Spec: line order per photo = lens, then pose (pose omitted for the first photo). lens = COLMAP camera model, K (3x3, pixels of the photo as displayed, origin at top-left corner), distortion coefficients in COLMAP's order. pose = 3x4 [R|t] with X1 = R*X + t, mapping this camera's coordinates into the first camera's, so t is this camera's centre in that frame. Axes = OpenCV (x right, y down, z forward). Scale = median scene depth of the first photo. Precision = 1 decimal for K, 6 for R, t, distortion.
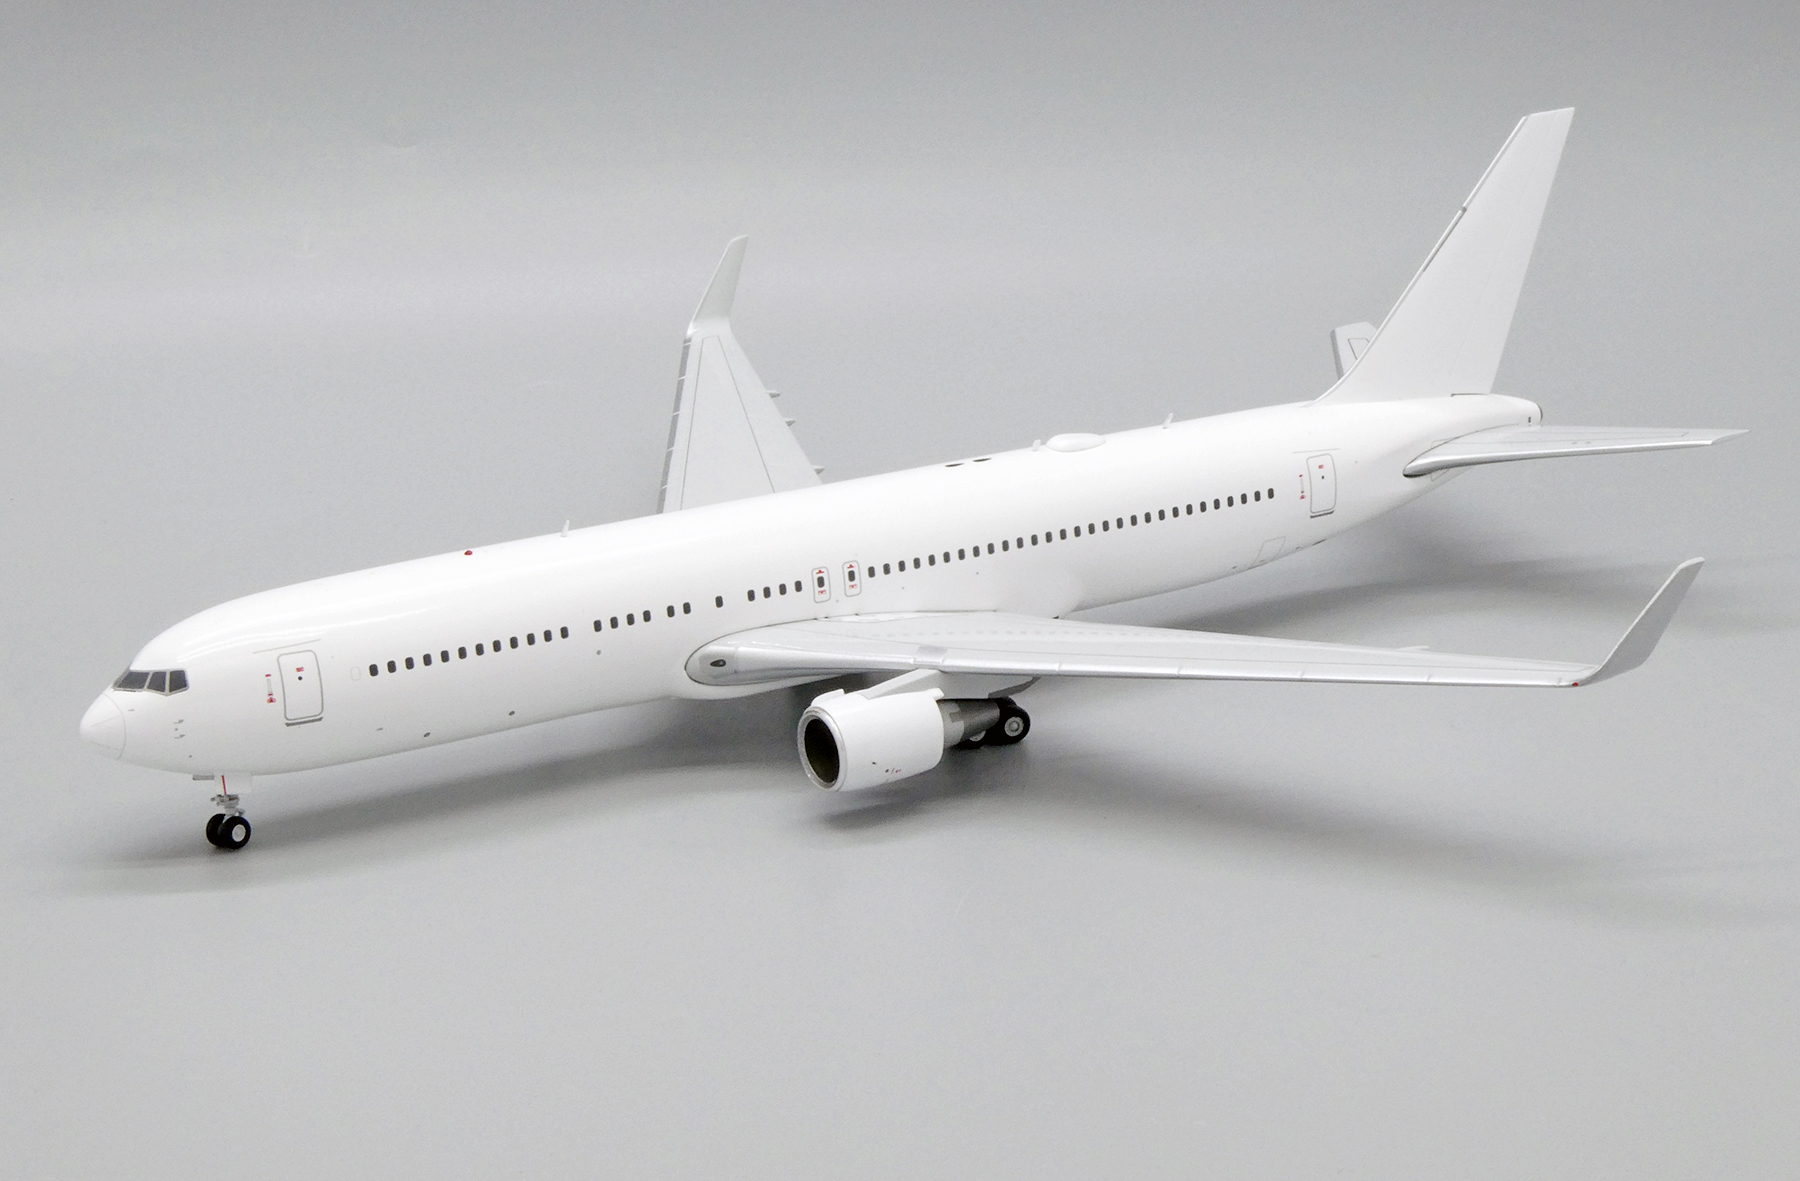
lens RADIAL K [[4091.4, 0, 1018.1], [0, 4091.4, 591.5], [0, 0, 1]] dist [0.151579, -2.325506]
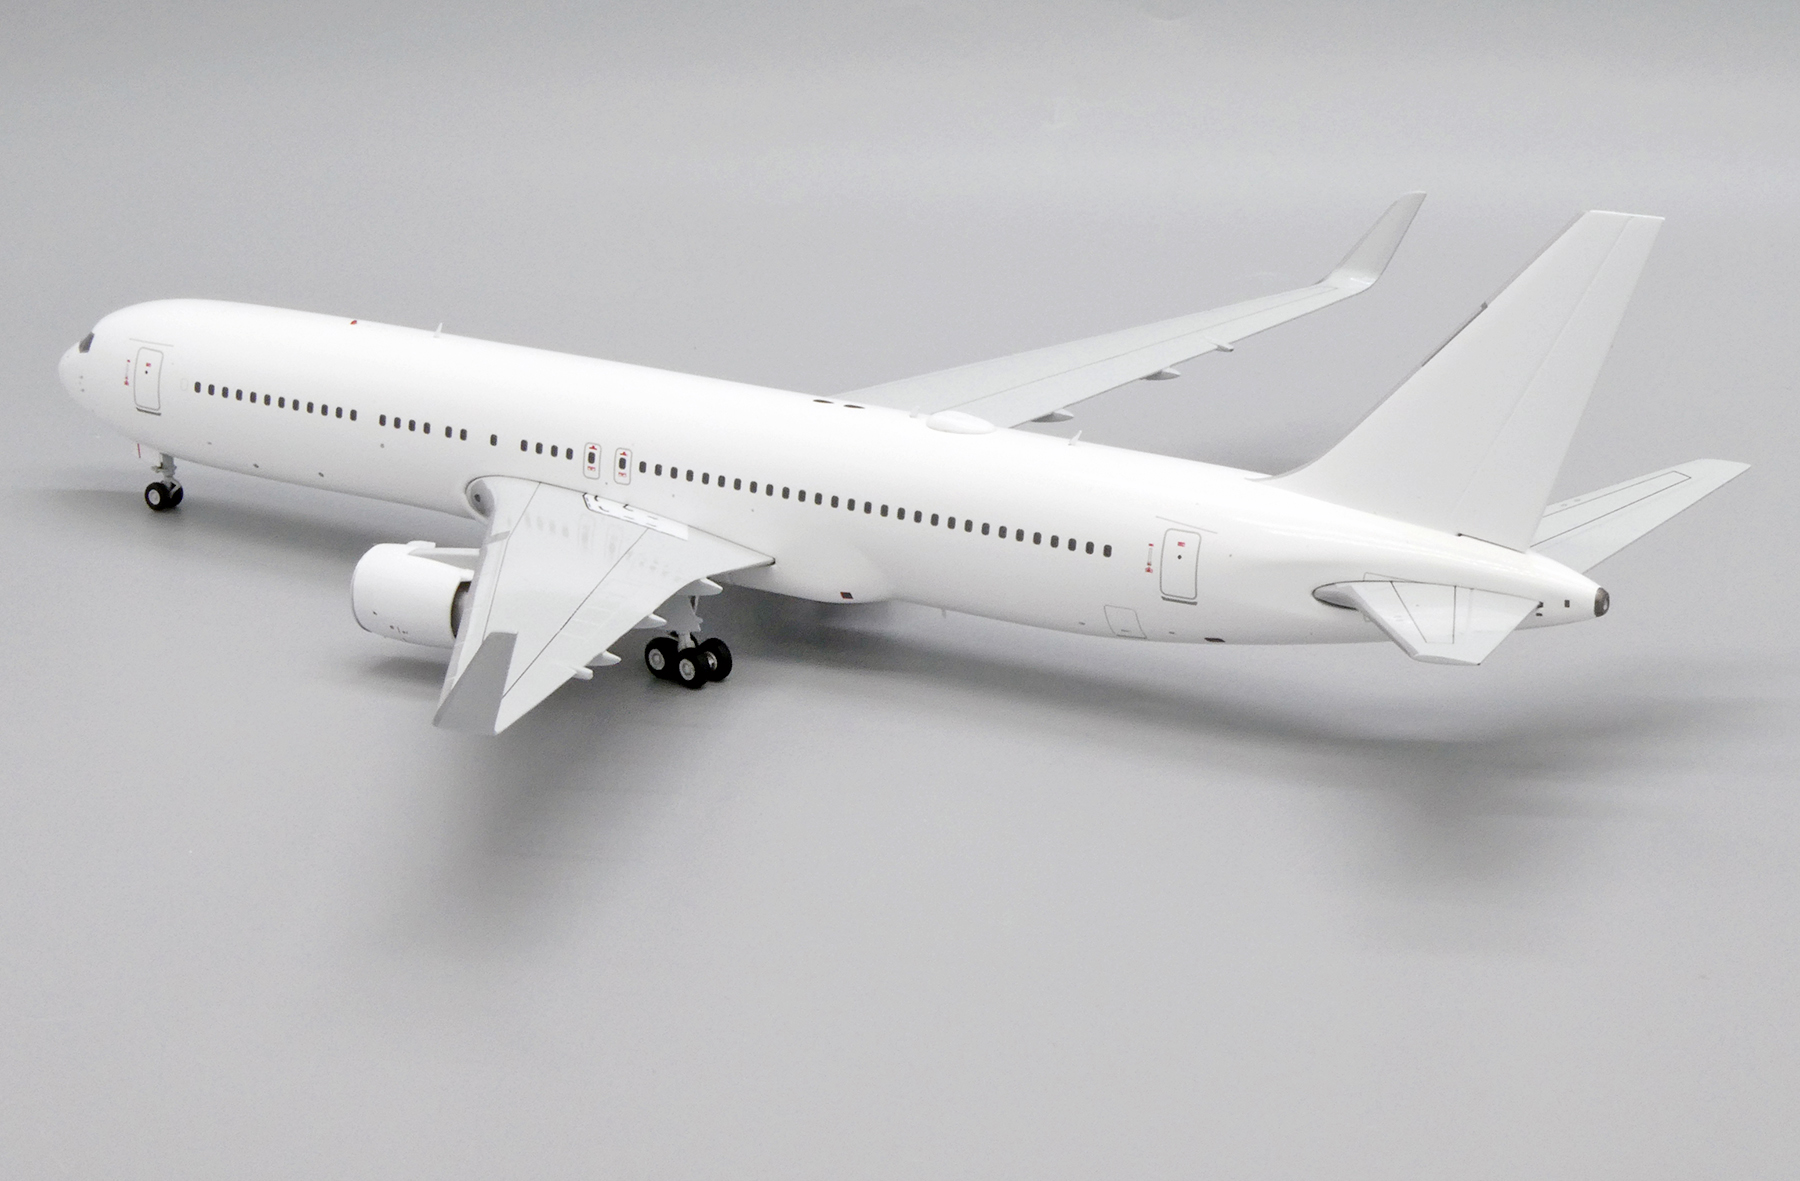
lens RADIAL K [[4091.4, 0, 1018.1], [0, 4091.4, 591.5], [0, 0, 1]] dist [0.151579, -2.325506]
pose [[0.423640, 0.284515, -0.859989, 0.845161], [-0.274055, 0.945157, 0.177689, -0.173869], [0.863379, 0.160408, 0.478379, 0.624600]]
